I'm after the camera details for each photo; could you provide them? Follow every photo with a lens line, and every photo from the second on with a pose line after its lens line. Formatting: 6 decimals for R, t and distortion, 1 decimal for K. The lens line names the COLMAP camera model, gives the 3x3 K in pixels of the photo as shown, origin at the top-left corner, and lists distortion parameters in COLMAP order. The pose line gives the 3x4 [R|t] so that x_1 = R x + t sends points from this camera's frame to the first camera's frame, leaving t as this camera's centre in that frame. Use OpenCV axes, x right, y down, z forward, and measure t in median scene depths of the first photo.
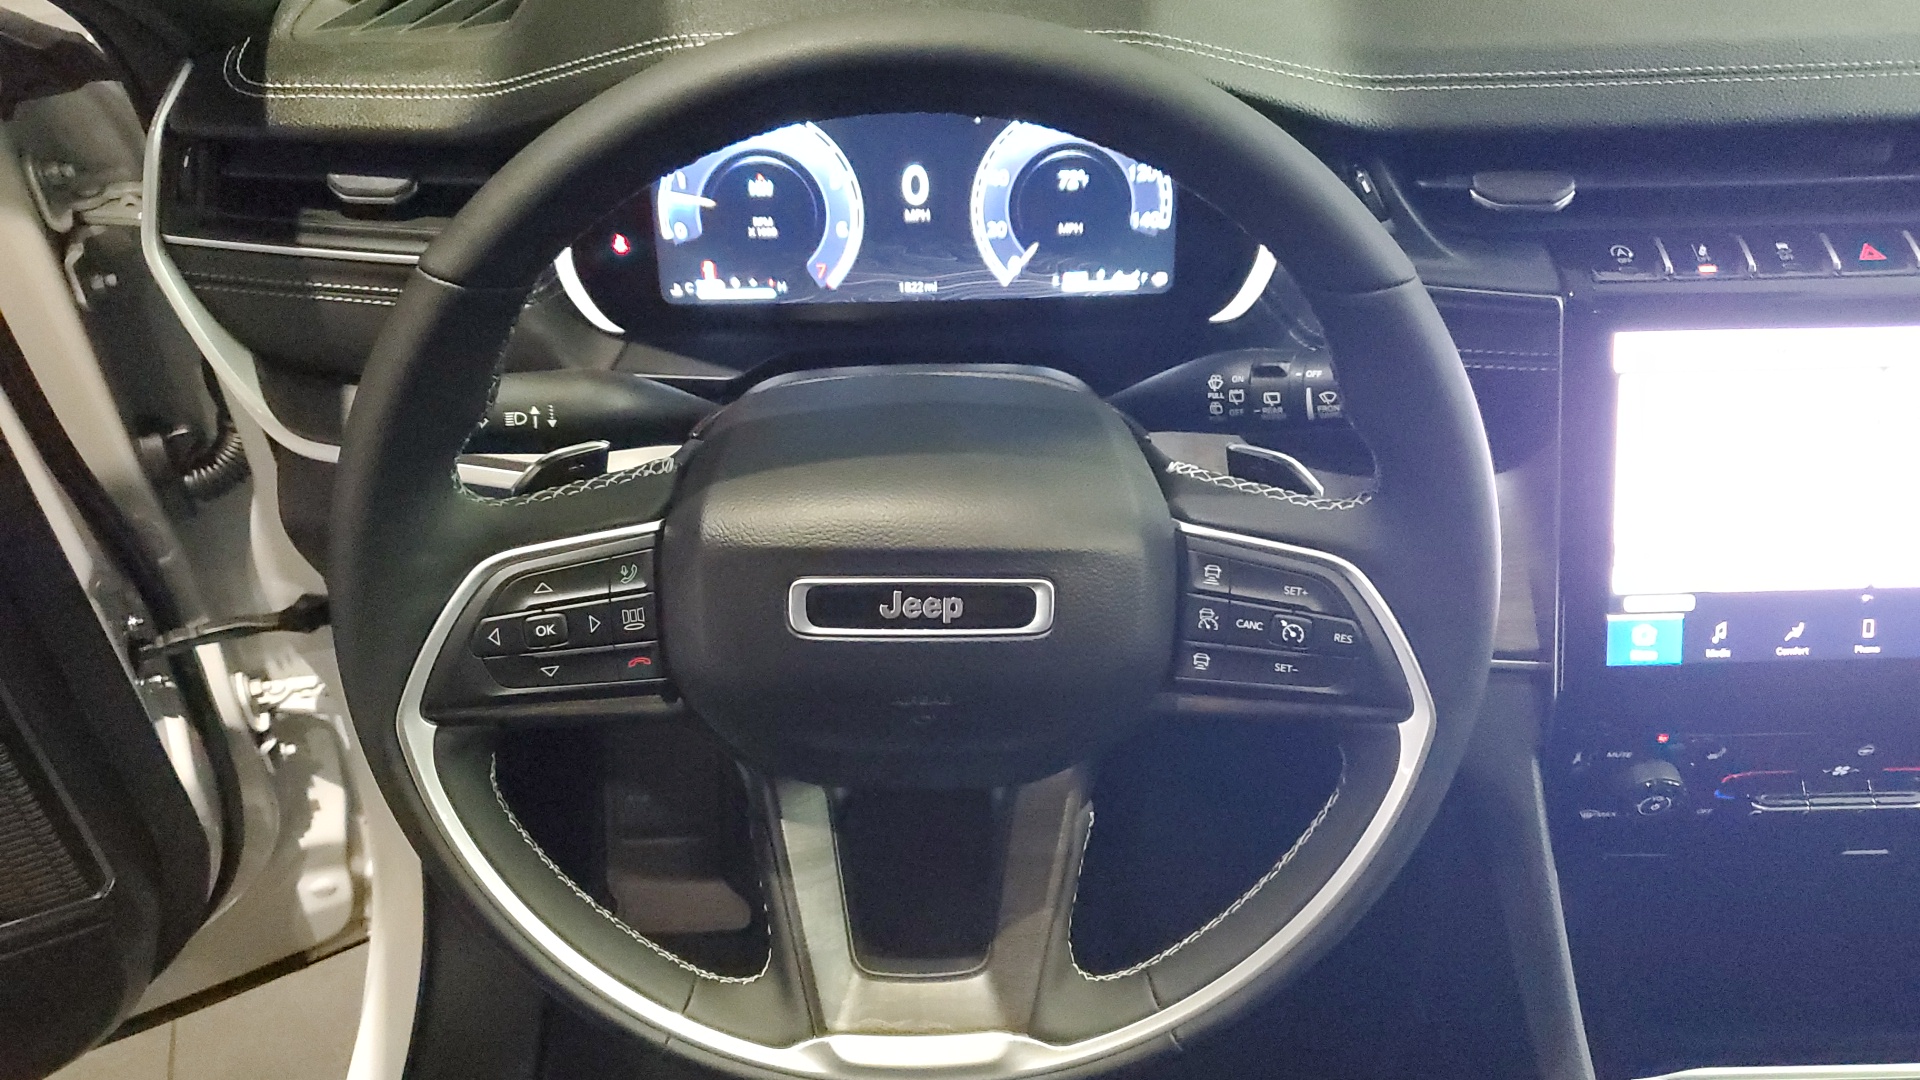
lens RADIAL K [[1513.9, 0, 987.8], [0, 1513.9, 543.3], [0, 0, 1]] dist [0.049074, -0.004226]
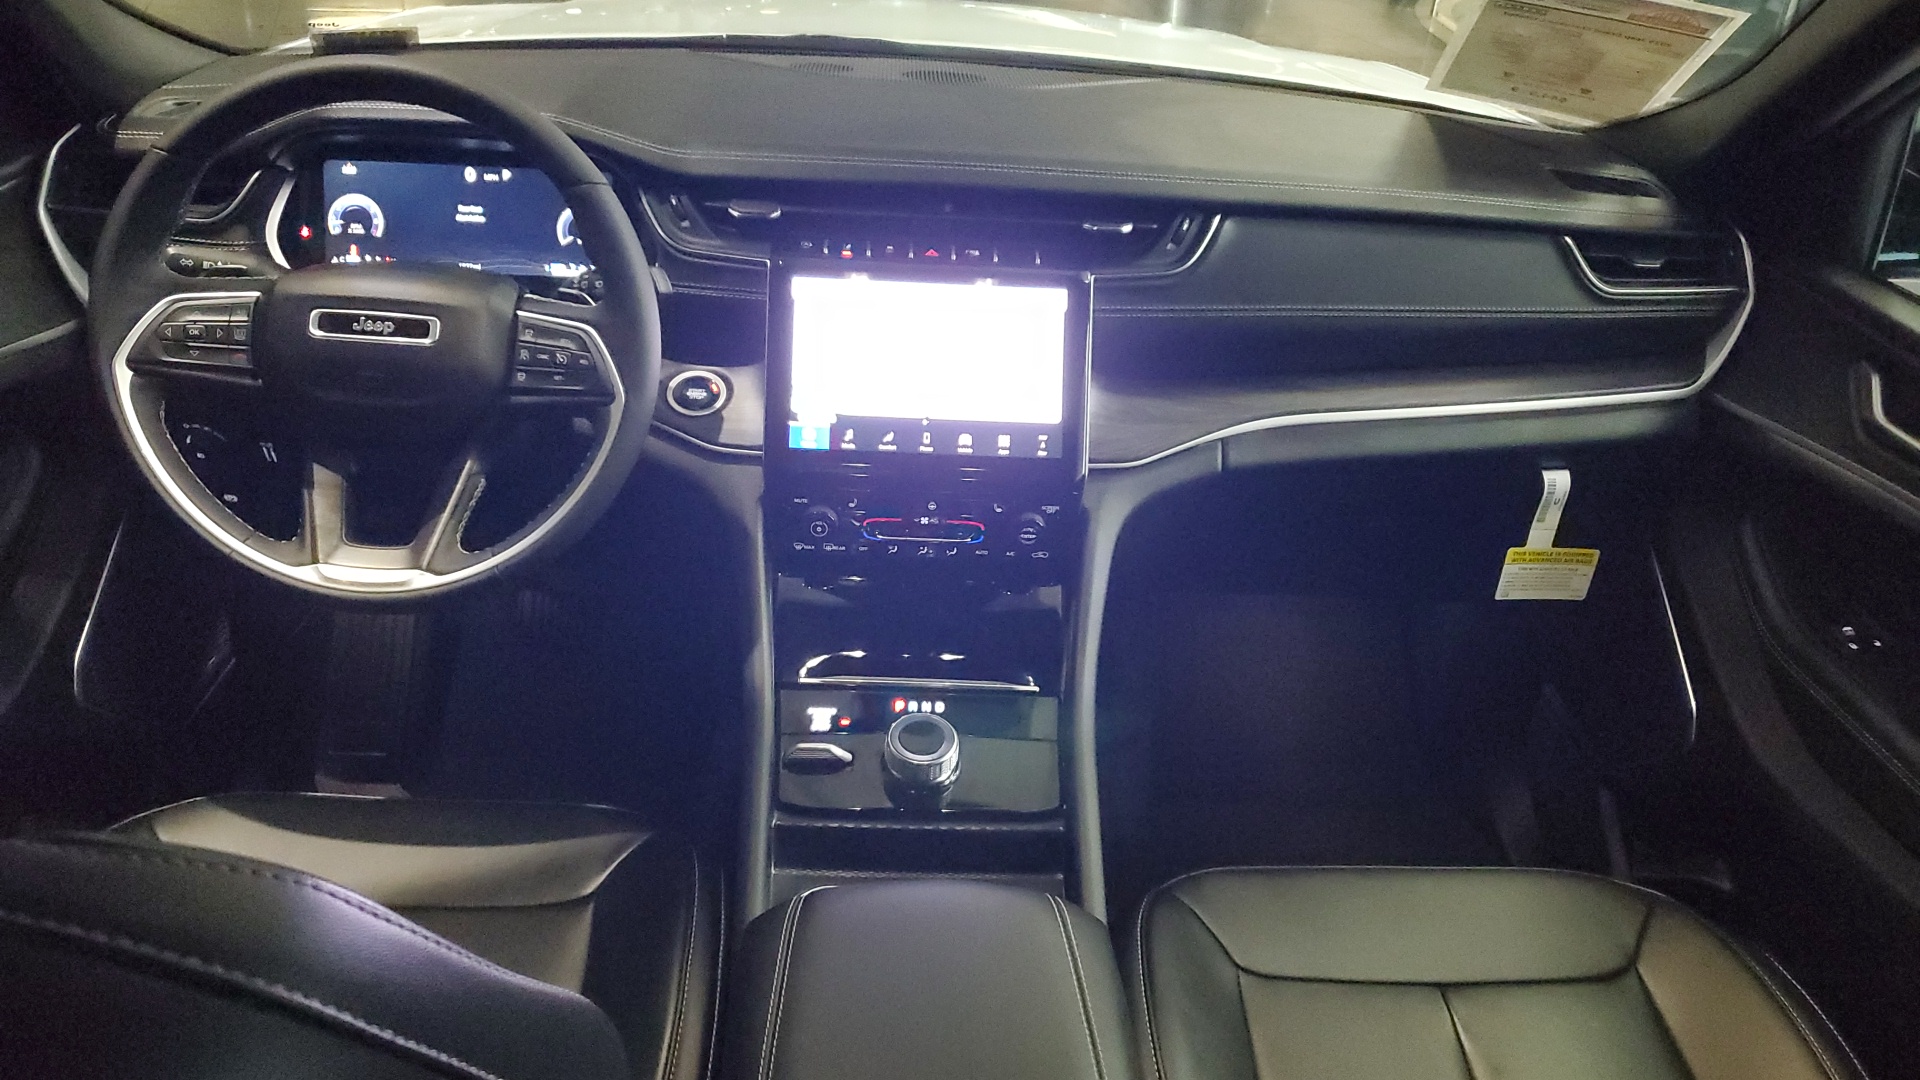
lens RADIAL K [[1423.2, 0, 958.6], [0, 1423.2, 561.1], [0, 0, 1]] dist [-0.000122, -0.008217]
pose [[0.998117, 0.047616, 0.038659, 0.676373], [-0.037762, 0.973762, -0.224412, 0.739597], [-0.048331, 0.222529, 0.973727, -0.858486]]
